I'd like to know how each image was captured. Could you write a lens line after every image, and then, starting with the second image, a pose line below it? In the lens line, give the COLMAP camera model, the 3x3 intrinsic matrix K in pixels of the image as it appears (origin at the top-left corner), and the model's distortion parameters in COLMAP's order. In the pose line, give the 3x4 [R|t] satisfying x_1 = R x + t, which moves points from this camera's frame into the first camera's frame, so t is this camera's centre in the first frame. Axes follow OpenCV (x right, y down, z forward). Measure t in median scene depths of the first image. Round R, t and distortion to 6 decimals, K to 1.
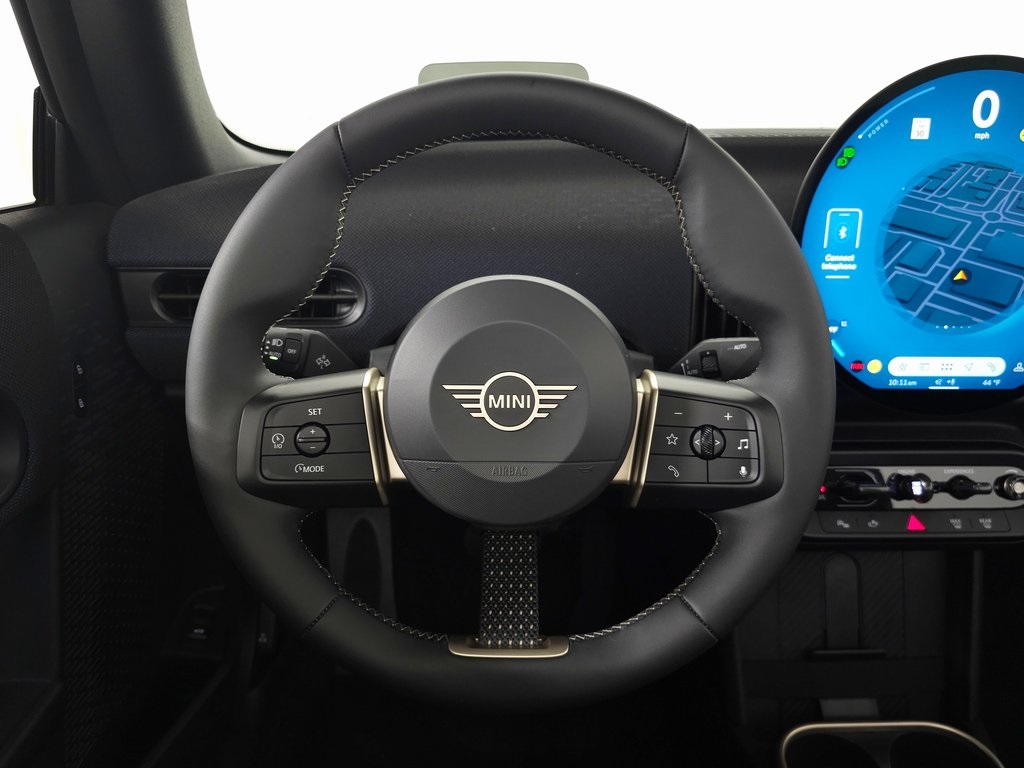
lens RADIAL K [[704.5, 0, 508.6], [0, 704.5, 379.3], [0, 0, 1]] dist [0.001474, -0.005743]
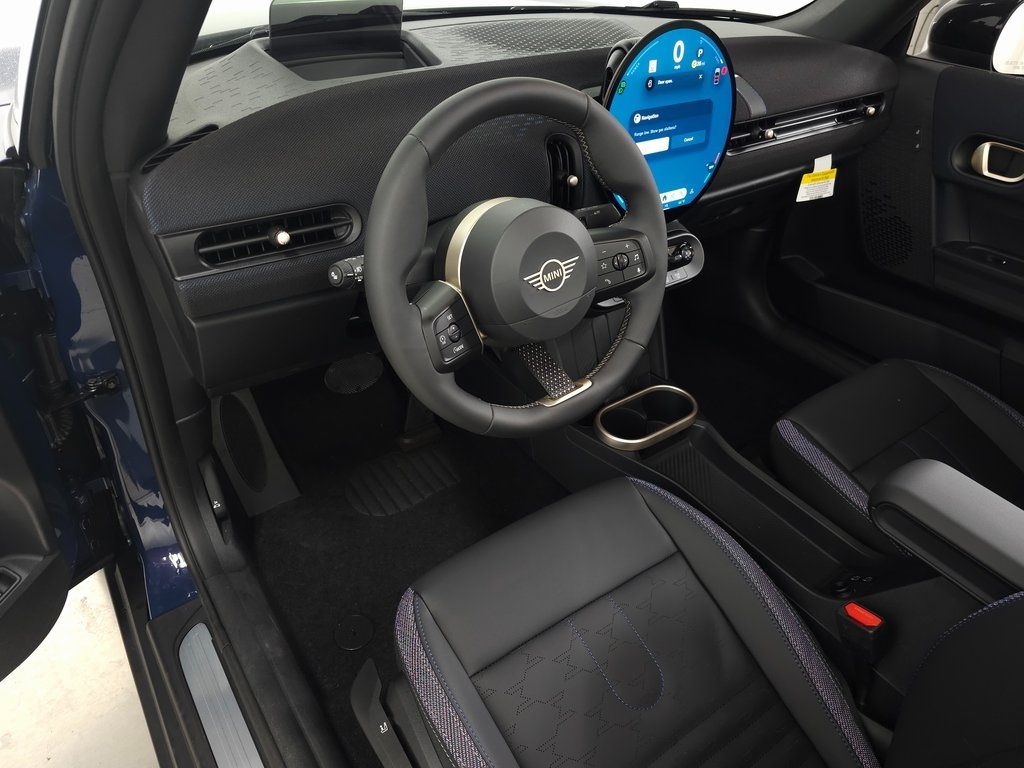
lens RADIAL K [[691.7, 0, 512.0], [0, 691.7, 384.0], [0, 0, 1]] dist [0.041768, -0.042900]
pose [[0.815556, -0.310102, 0.488574, -0.788613], [0.158149, 0.931593, 0.327298, -0.235873], [-0.556648, -0.189662, 0.808808, -0.363166]]
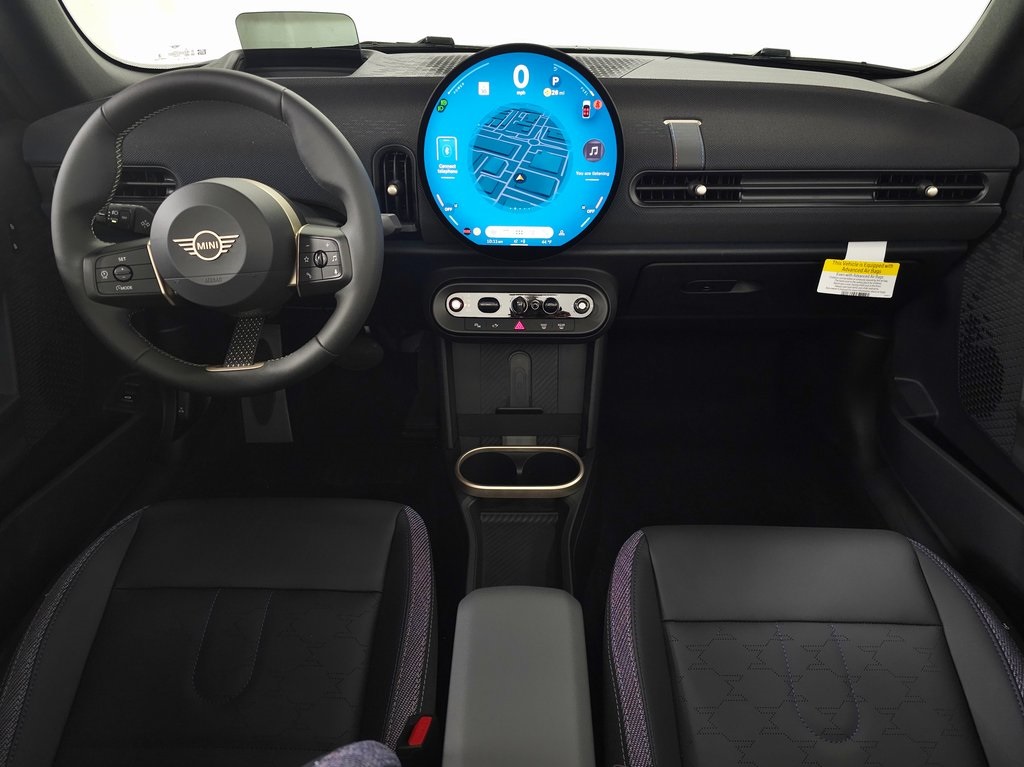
lens RADIAL K [[684.7, 0, 514.7], [0, 684.7, 377.2], [0, 0, 1]] dist [0.060557, -0.057010]
pose [[0.999845, 0.013038, -0.011852, 0.672712], [-0.010447, 0.980329, 0.197092, -0.001015], [0.014189, -0.196938, 0.980313, -0.757240]]
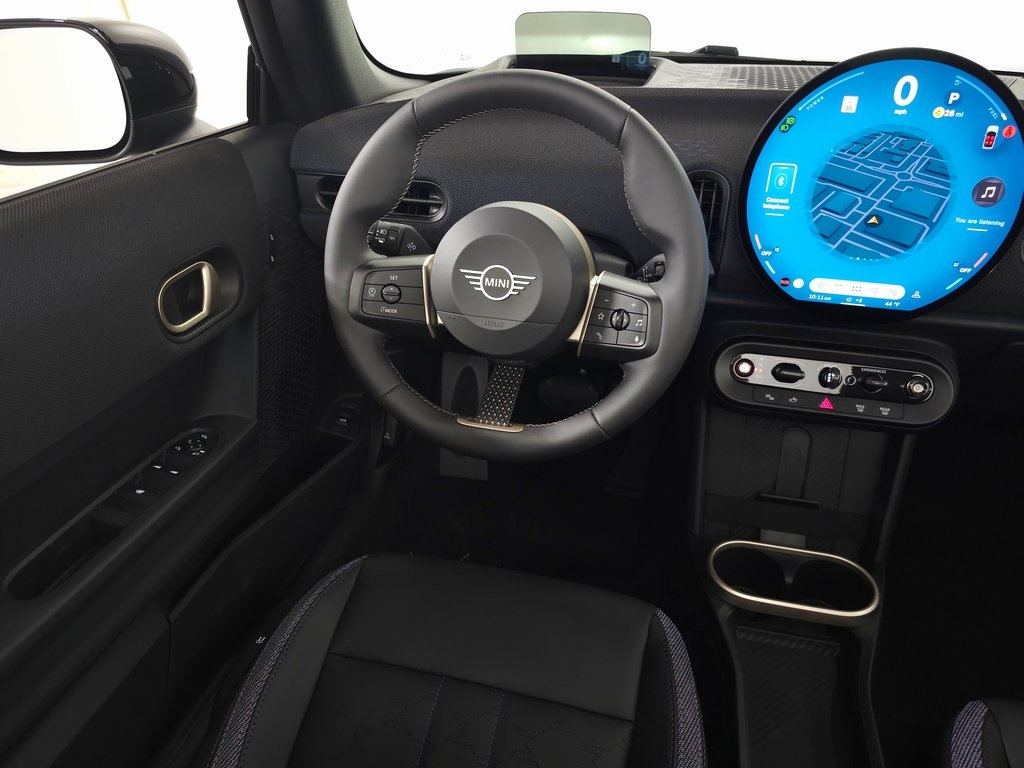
lens RADIAL K [[691.7, 0, 512.0], [0, 691.7, 384.0], [0, 0, 1]] dist [0.041768, -0.042900]
pose [[0.970090, 0.127345, -0.206659, 0.302317], [-0.088170, 0.978050, 0.188799, -0.035212], [0.226165, -0.164931, 0.960025, -0.469875]]
